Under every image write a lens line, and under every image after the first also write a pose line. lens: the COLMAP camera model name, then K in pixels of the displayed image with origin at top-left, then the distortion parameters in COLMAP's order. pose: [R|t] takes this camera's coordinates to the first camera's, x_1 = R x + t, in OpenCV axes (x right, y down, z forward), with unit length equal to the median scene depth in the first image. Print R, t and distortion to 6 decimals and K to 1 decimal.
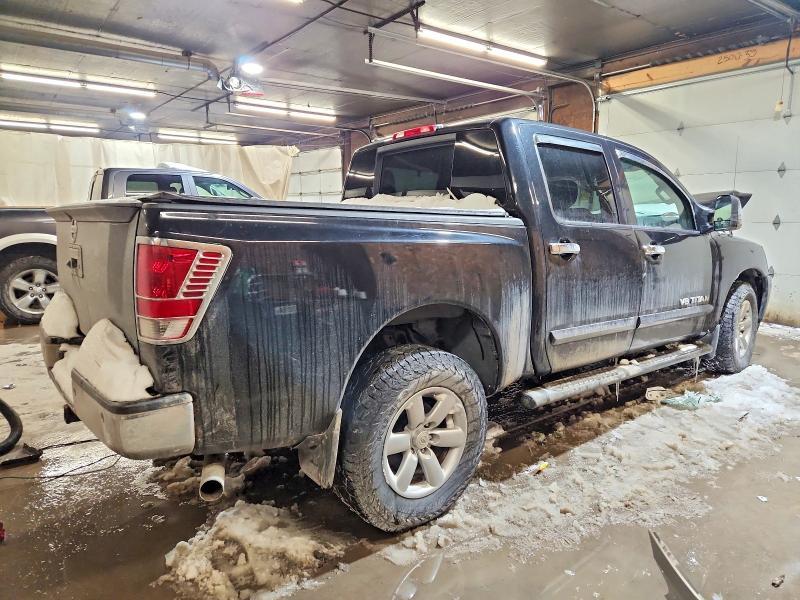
lens RADIAL K [[545.4, 0, 400.0], [0, 545.4, 300.0], [0, 0, 1]] dist [-0.000793, 0.000125]
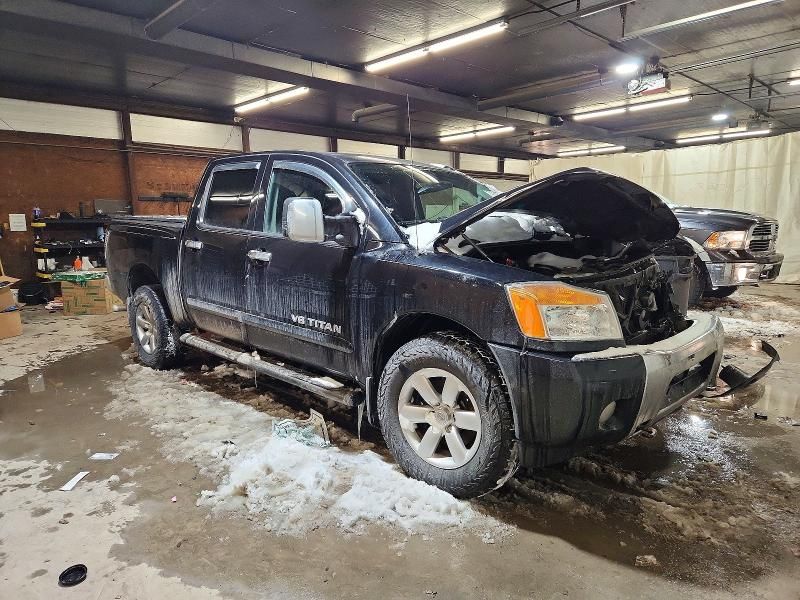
lens RADIAL K [[525.2, 0, 400.0], [0, 525.2, 300.0], [0, 0, 1]] dist [0.000775, -0.000244]
pose [[0.112563, 0.141423, -0.983529, 1.536668], [-0.139487, 0.982267, 0.125277, -0.174980], [0.983805, 0.123088, 0.130294, 1.185800]]
